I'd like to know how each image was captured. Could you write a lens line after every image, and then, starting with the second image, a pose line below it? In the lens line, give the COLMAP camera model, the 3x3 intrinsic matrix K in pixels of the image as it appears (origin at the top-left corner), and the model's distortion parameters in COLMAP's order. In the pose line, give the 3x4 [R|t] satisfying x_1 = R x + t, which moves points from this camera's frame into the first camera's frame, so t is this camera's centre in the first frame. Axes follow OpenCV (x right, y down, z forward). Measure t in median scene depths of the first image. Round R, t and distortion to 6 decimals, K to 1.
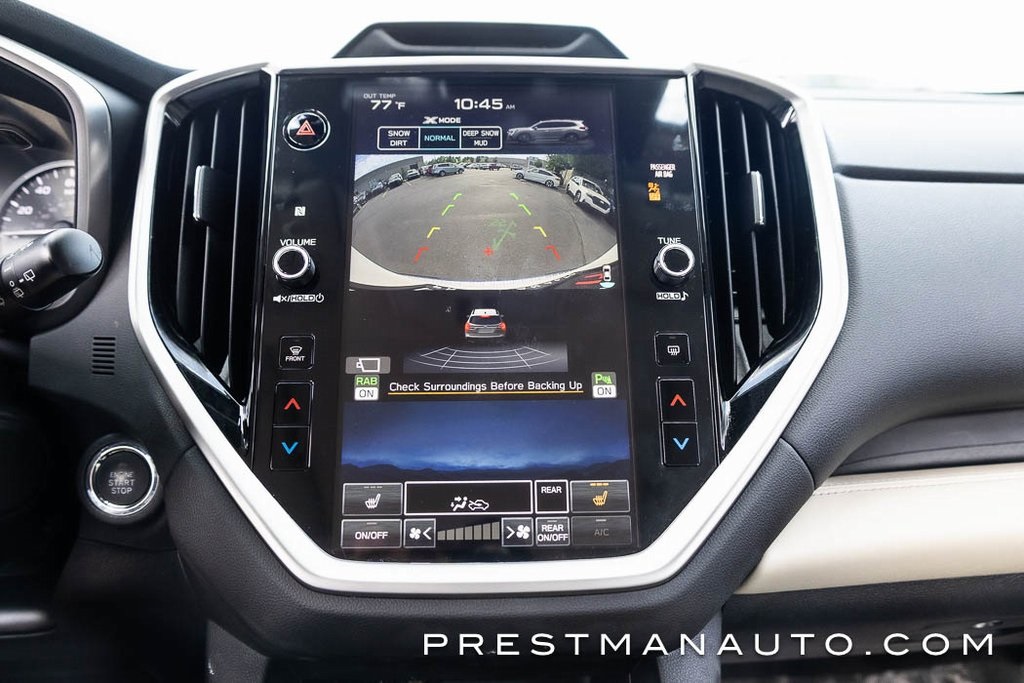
lens RADIAL K [[800.0, 0, 512.0], [0, 800.0, 341.5], [0, 0, 1]] dist [-0.030868, 0.004752]
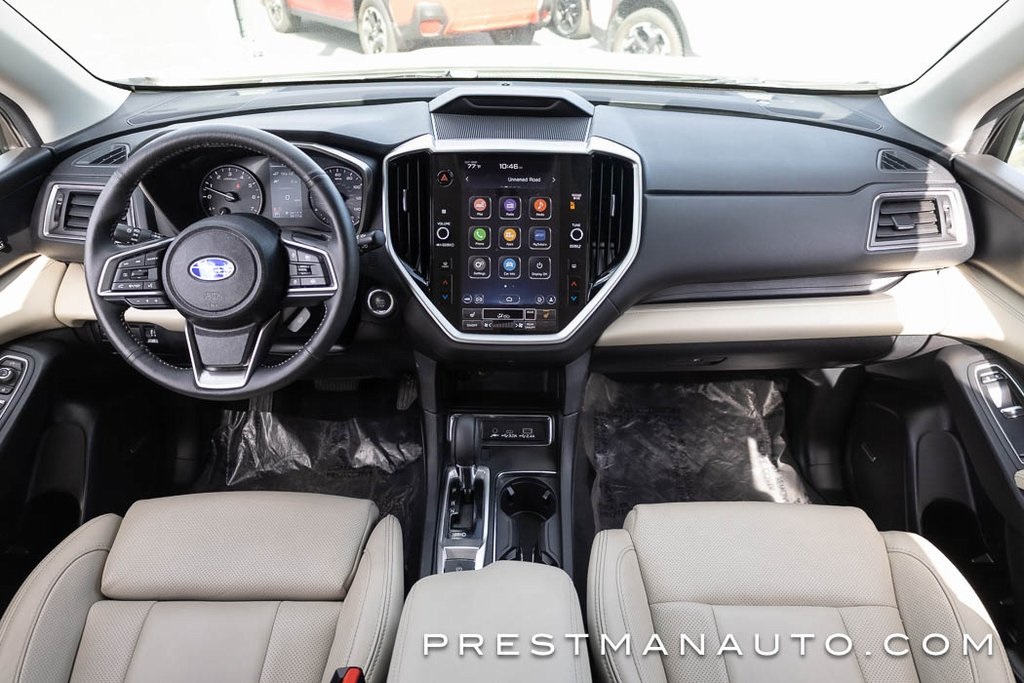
lens RADIAL K [[679.9, 0, 512.0], [0, 679.9, 341.5], [0, 0, 1]] dist [-0.005809, 0.000780]
pose [[0.999282, 0.027552, -0.026004, 0.045593], [-0.017964, 0.948898, 0.315070, -0.479908], [0.033357, -0.314377, 0.948712, -1.373595]]
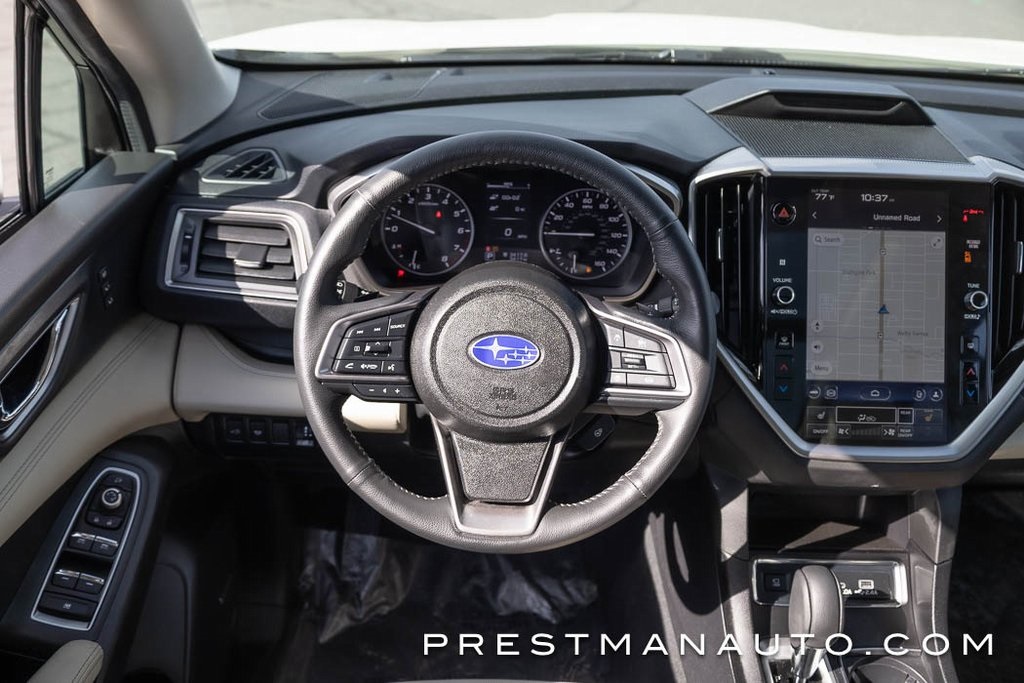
lens RADIAL K [[914.3, 0, 512.0], [0, 914.3, 341.5], [0, 0, 1]] dist [-0.017825, -0.007660]
pose [[0.999150, 0.041066, 0.003649, -0.893354], [-0.040598, 0.964617, 0.260509, -0.512395], [0.007178, -0.260436, 0.965464, -1.118953]]
